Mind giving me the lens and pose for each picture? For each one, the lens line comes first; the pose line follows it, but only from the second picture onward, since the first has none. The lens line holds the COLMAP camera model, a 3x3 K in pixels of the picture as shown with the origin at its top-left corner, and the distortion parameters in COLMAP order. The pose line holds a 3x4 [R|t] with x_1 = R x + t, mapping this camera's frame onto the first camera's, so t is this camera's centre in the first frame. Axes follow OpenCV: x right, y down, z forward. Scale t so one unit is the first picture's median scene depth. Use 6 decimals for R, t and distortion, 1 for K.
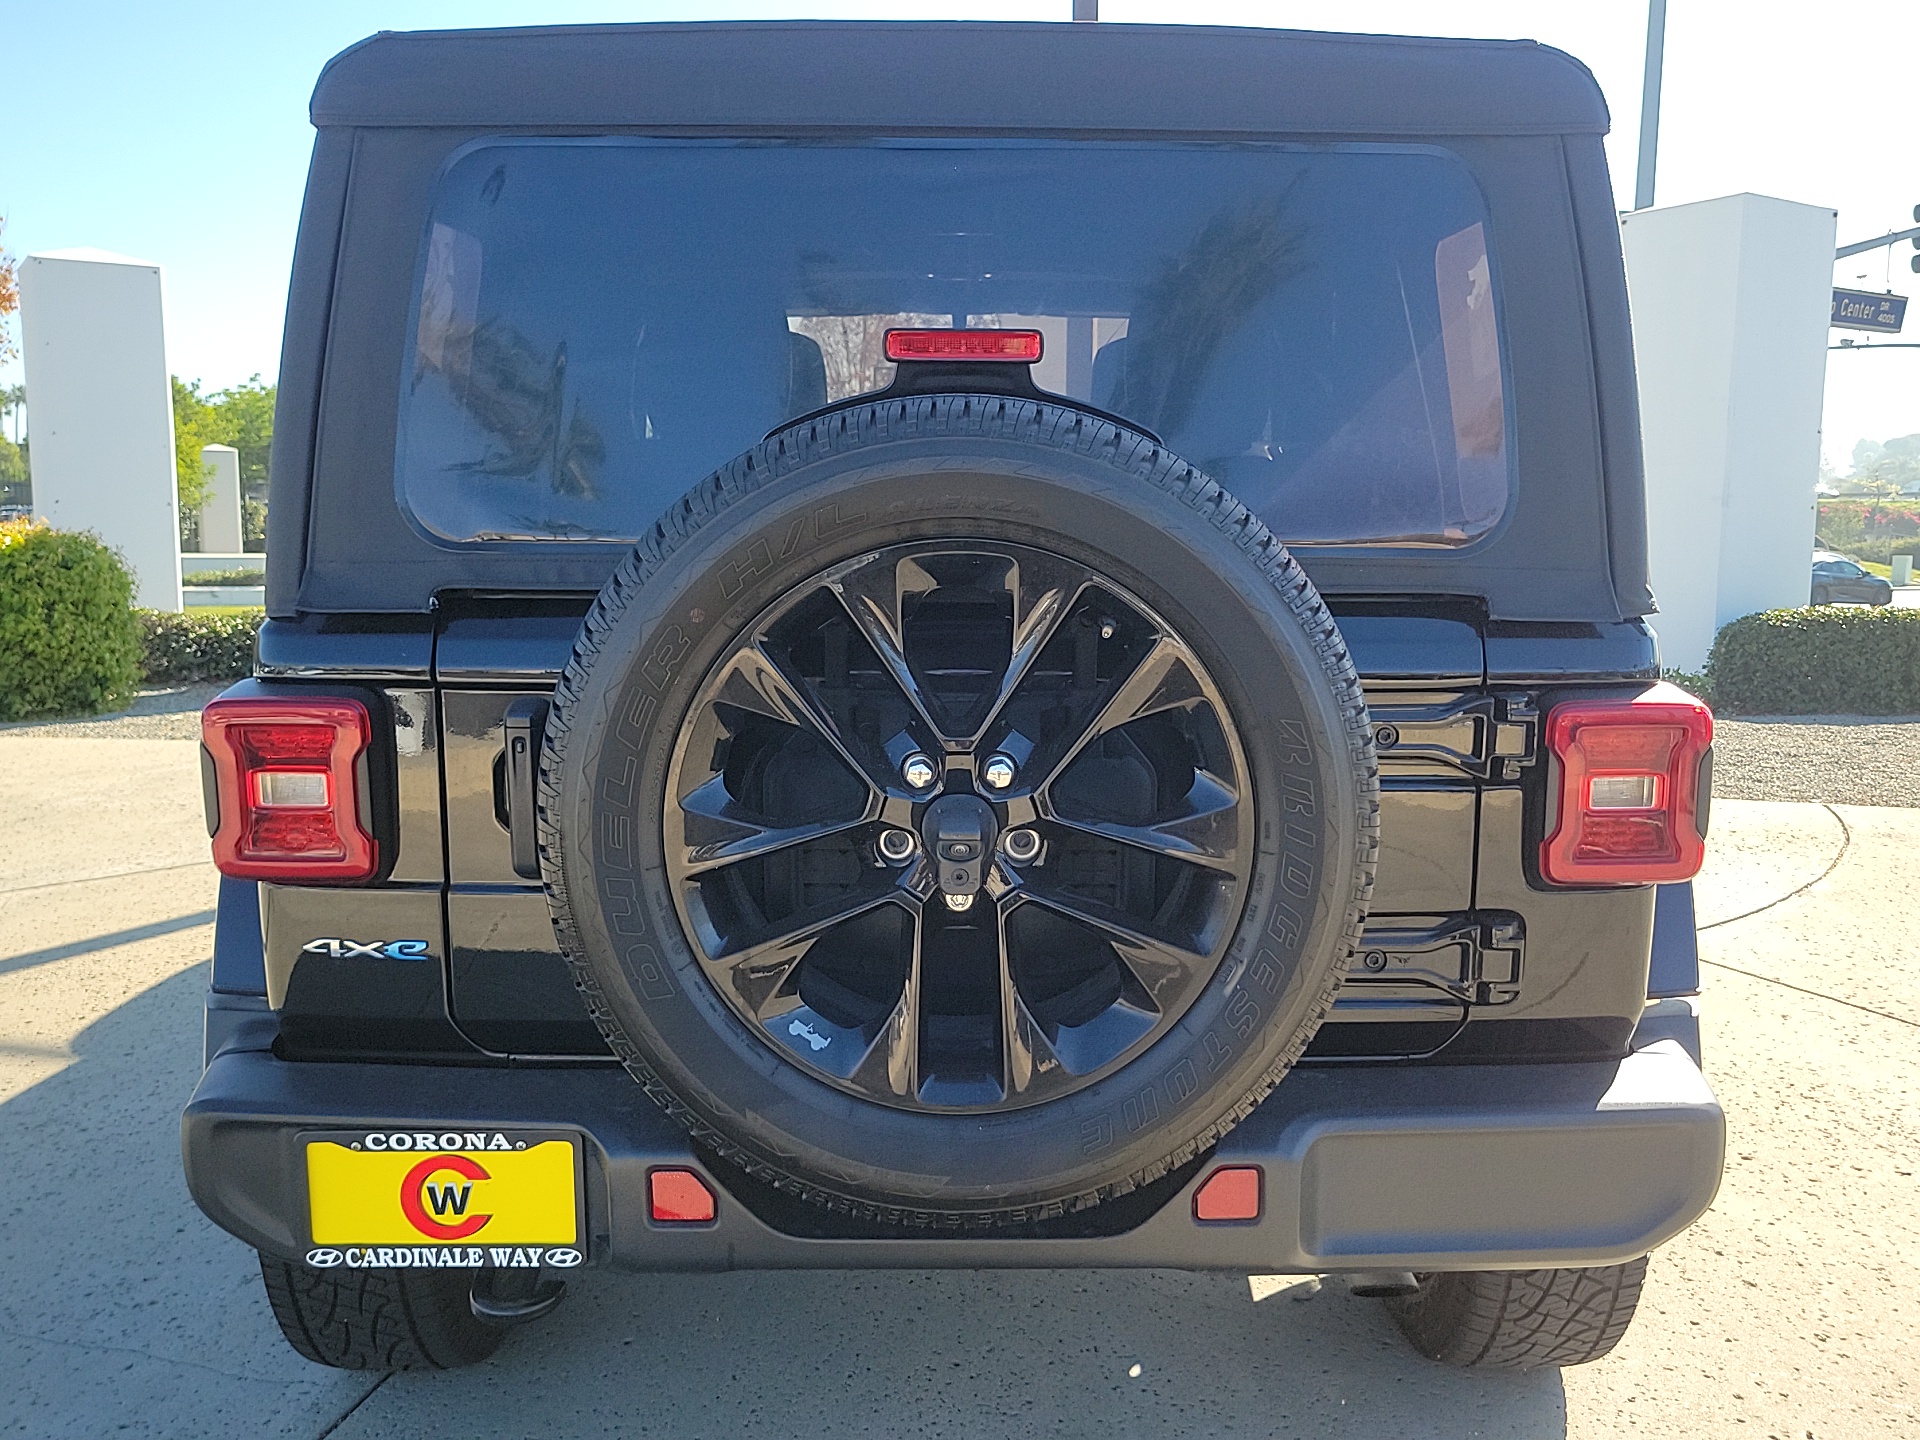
lens RADIAL K [[1752.7, 0, 972.9], [0, 1752.7, 759.2], [0, 0, 1]] dist [0.026597, 0.000000]
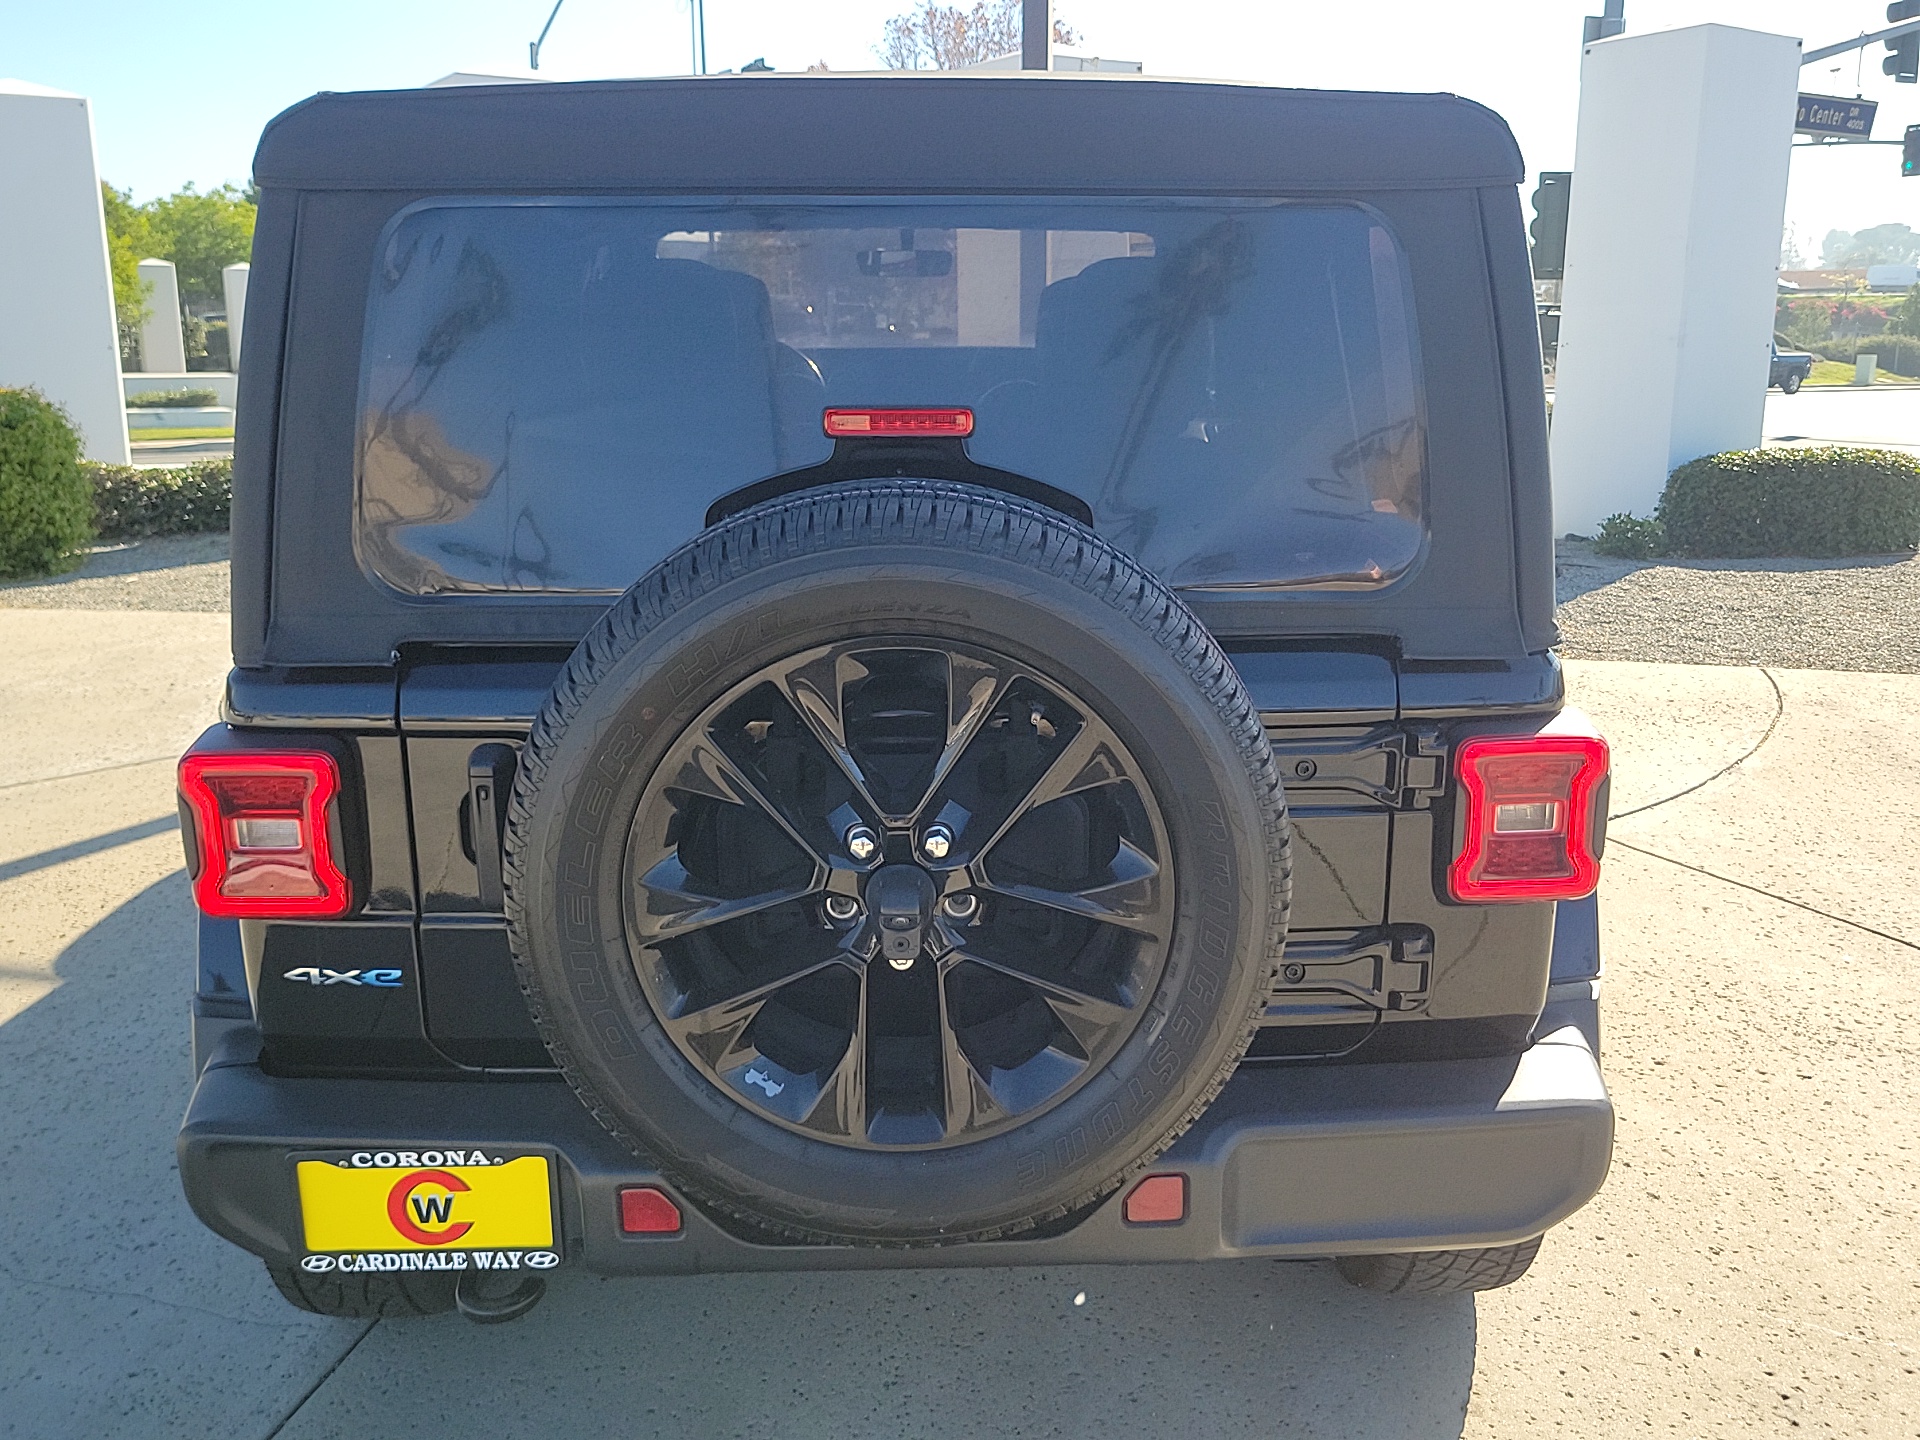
lens RADIAL K [[1752.7, 0, 969.8], [0, 1752.7, 729.3], [0, 0, 1]] dist [0.026597, 0.000000]
pose [[0.999757, -0.012922, 0.017832, 0.014548], [0.011210, 0.995603, 0.092998, -0.137610], [-0.018955, -0.092776, 0.995507, -0.048561]]
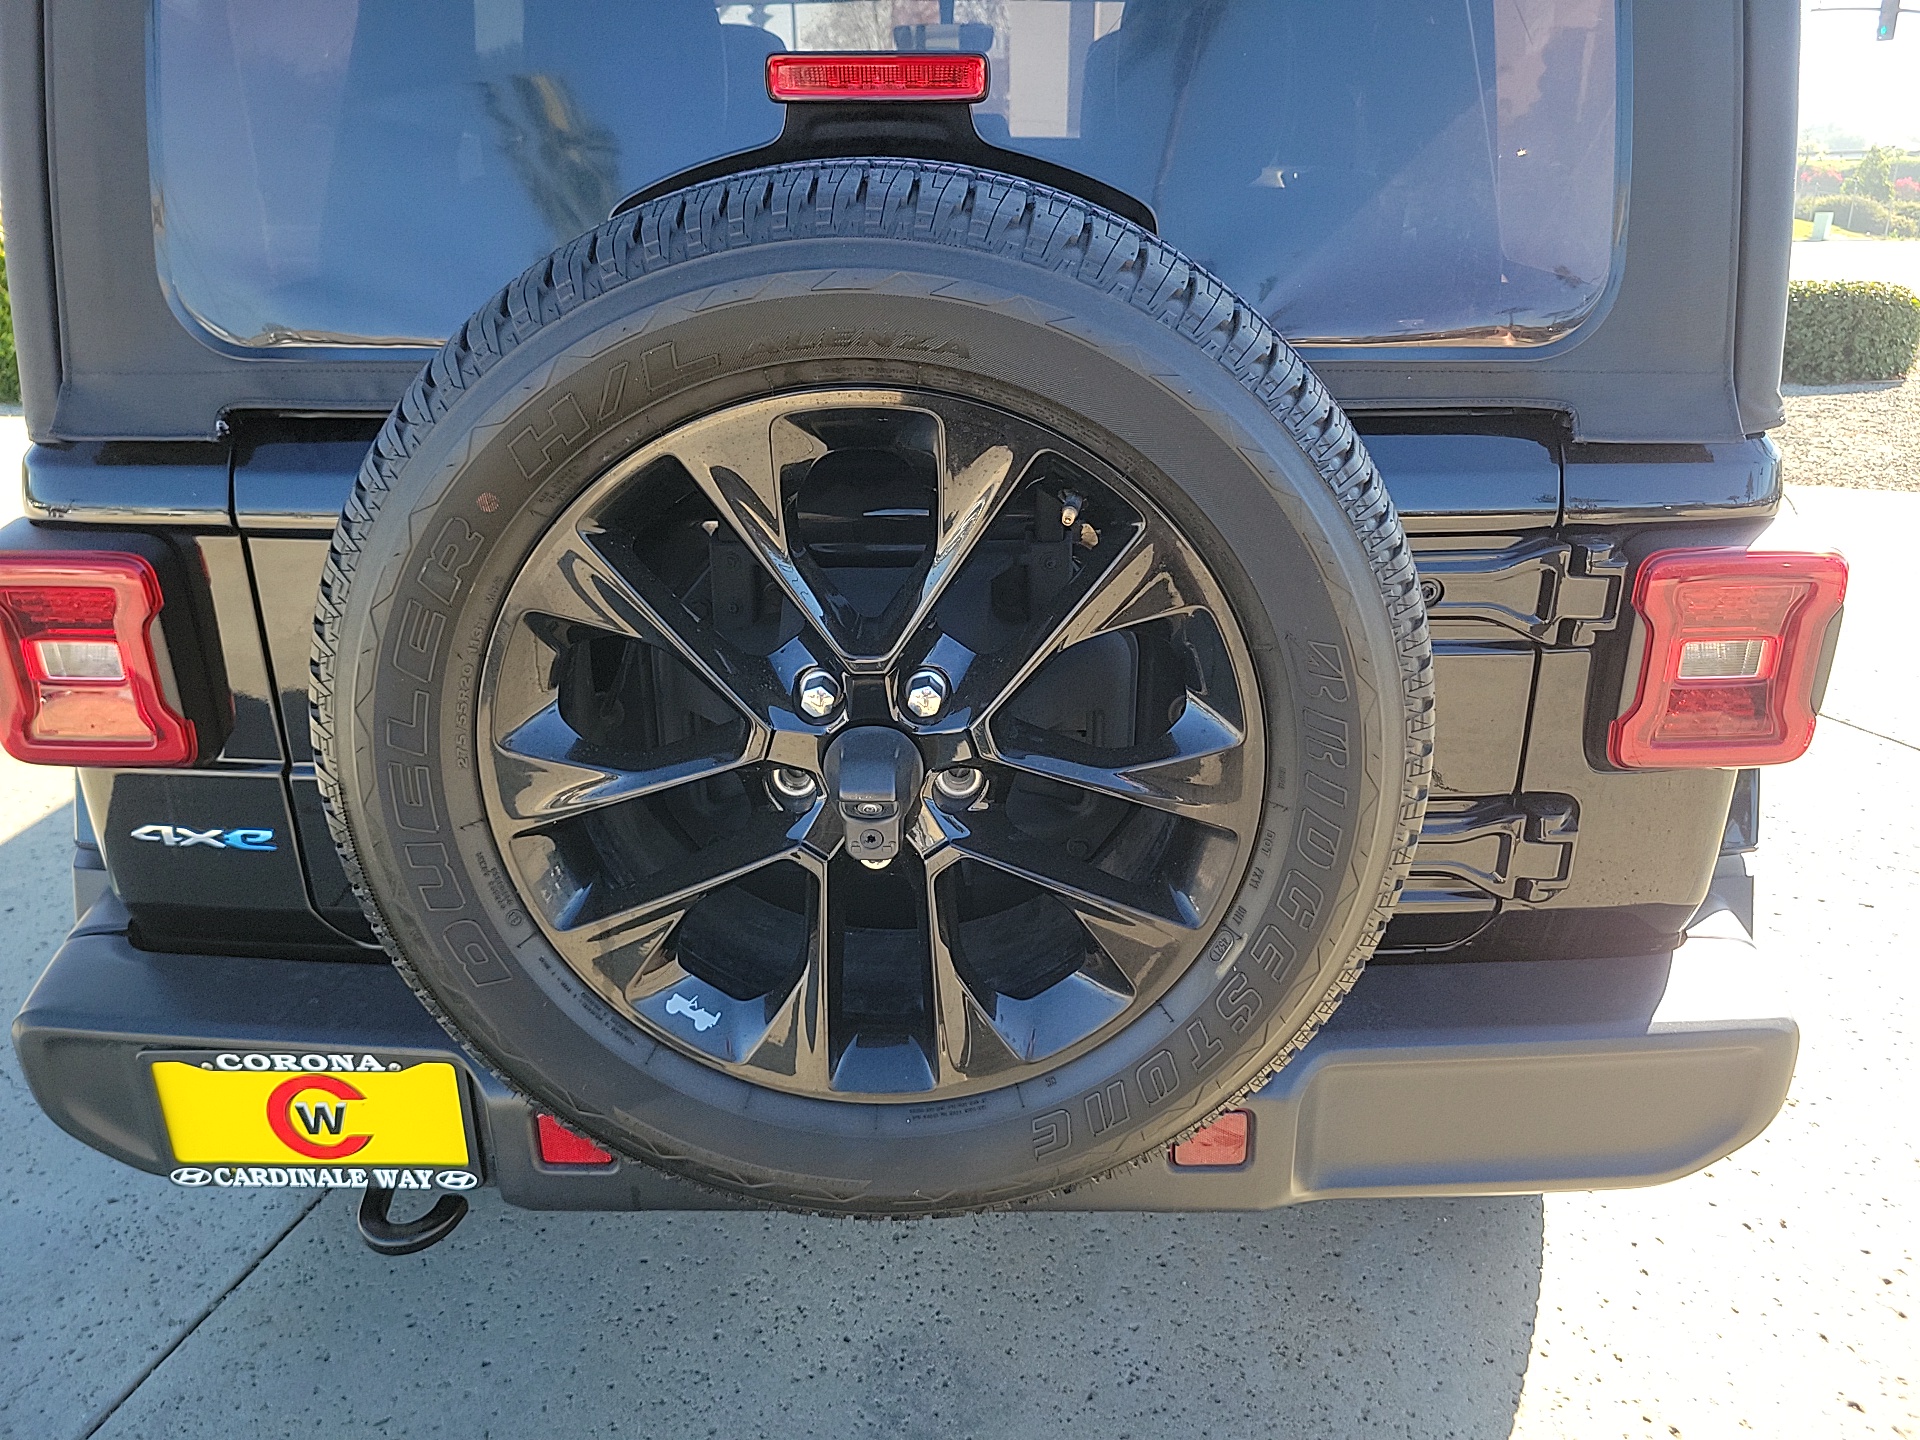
lens RADIAL K [[1460.3, 0, 959.6], [0, 1460.3, 727.6], [0, 0, 1]] dist [0.016480, 0.000683]
pose [[0.999734, -0.000670, -0.023043, 0.038067], [0.005660, 0.976115, 0.217181, -0.098339], [0.022347, -0.217254, 0.975859, 0.333494]]
